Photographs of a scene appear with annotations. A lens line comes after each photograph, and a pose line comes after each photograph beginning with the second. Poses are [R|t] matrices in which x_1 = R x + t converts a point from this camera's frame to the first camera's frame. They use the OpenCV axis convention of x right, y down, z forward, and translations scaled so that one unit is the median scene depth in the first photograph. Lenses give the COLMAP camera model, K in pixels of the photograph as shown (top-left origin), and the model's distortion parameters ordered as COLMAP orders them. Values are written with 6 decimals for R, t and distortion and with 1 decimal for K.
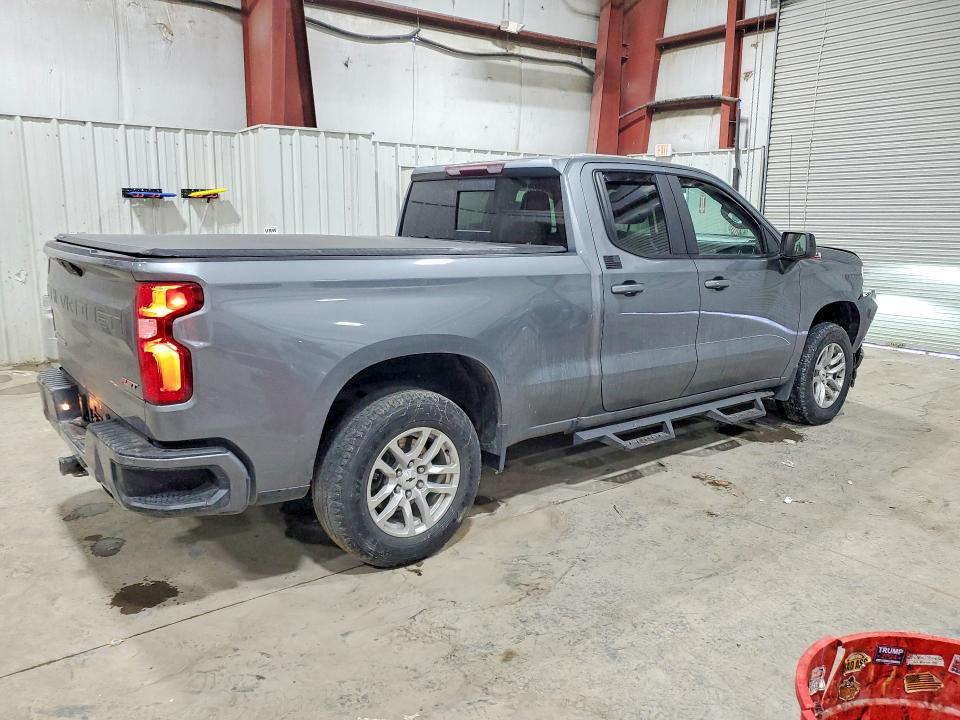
lens RADIAL K [[782.0, 0, 479.0], [0, 782.0, 367.1], [0, 0, 1]] dist [-0.016627, 0.038740]
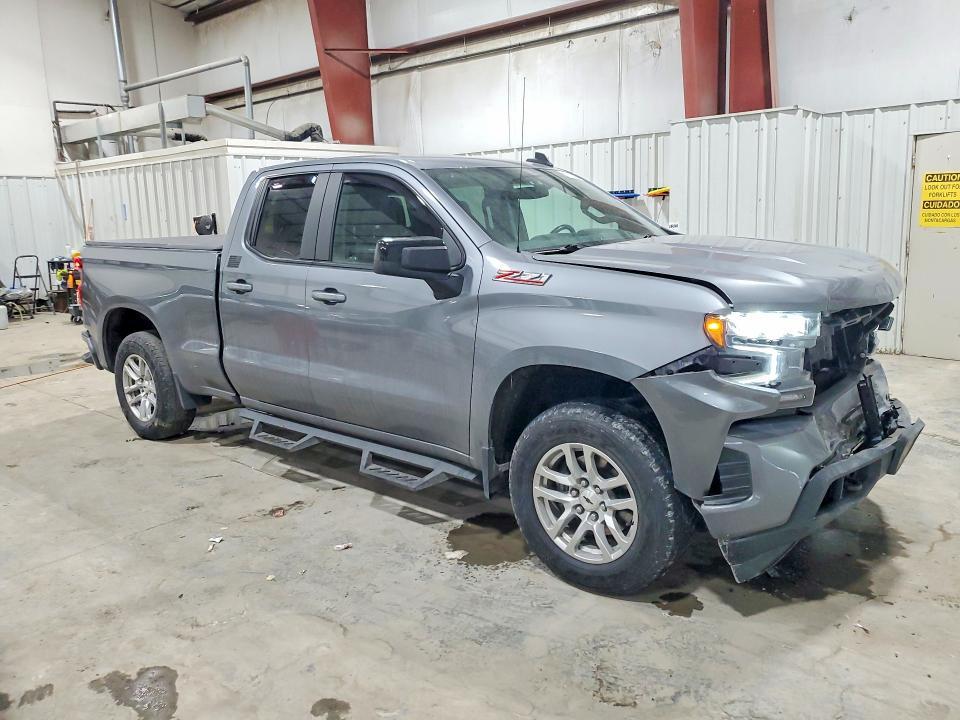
lens RADIAL K [[782.0, 0, 482.8], [0, 782.0, 355.2], [0, 0, 1]] dist [-0.016627, 0.038740]
pose [[0.156658, 0.159930, -0.974618, 1.112916], [-0.157112, 0.978272, 0.135276, -0.175975], [0.975076, 0.131932, 0.178382, 0.969070]]
